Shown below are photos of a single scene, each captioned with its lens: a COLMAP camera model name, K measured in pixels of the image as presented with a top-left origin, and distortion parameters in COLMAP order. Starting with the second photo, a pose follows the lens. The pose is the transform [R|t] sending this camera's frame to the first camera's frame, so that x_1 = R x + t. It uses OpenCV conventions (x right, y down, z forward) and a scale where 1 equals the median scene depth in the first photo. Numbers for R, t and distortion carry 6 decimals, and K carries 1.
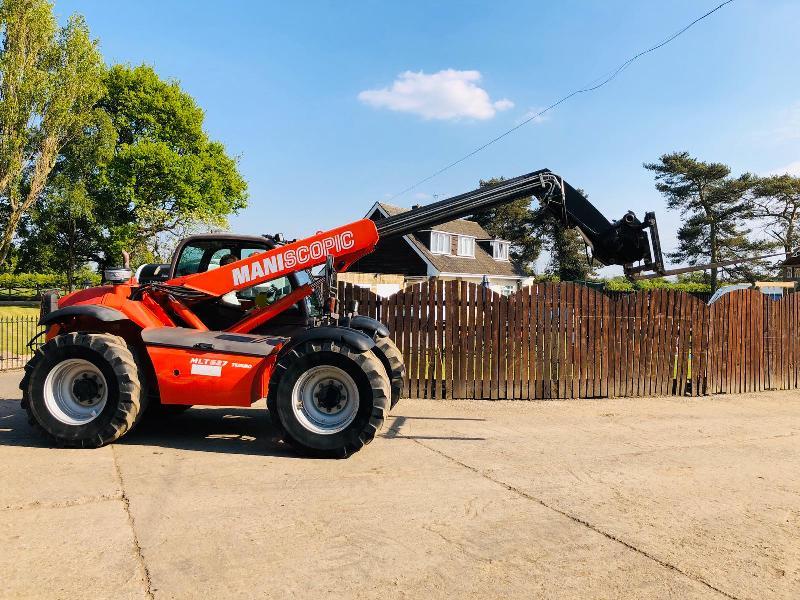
lens RADIAL K [[653.5, 0, 397.7], [0, 653.5, 298.4], [0, 0, 1]] dist [0.050805, -0.079567]
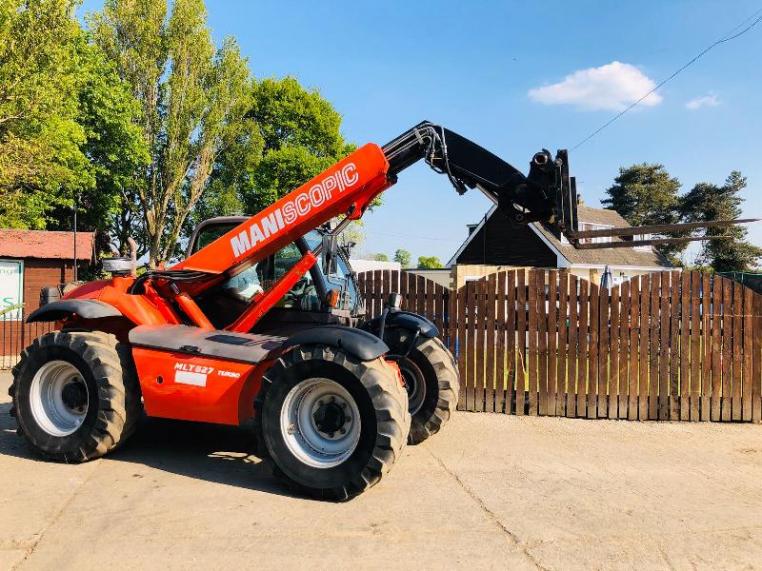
lens RADIAL K [[627.0, 0, 381.8], [0, 627.0, 282.6], [0, 0, 1]] dist [0.007491, 0.010460]
pose [[0.969093, -0.004305, -0.246658, 0.059248], [0.000725, 0.999893, -0.014604, 0.000572], [0.246695, 0.013973, 0.968993, 0.131052]]
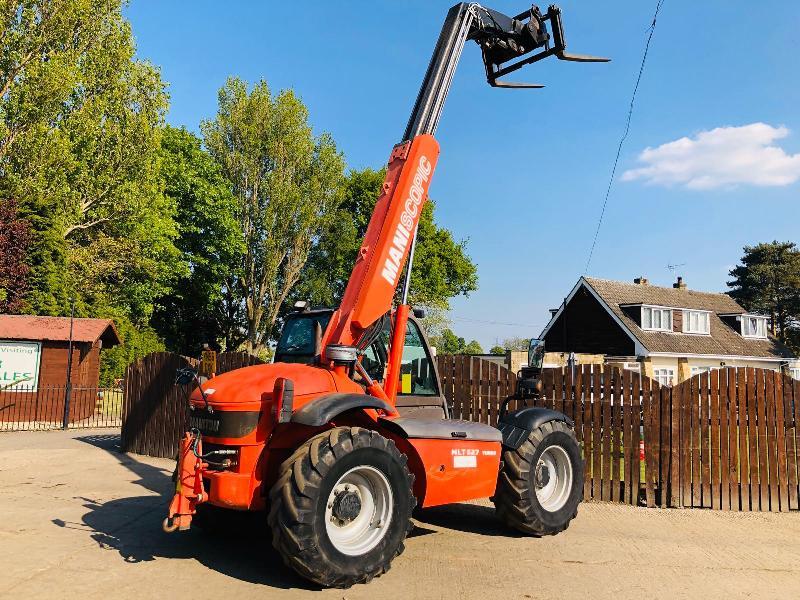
lens RADIAL K [[653.5, 0, 397.7], [0, 653.5, 298.4], [0, 0, 1]] dist [0.050805, -0.079567]
pose [[0.897975, -0.035581, -0.438606, 0.393959], [-0.019422, 0.992550, -0.120282, 0.005121], [0.439618, 0.116528, 0.890594, 0.124150]]
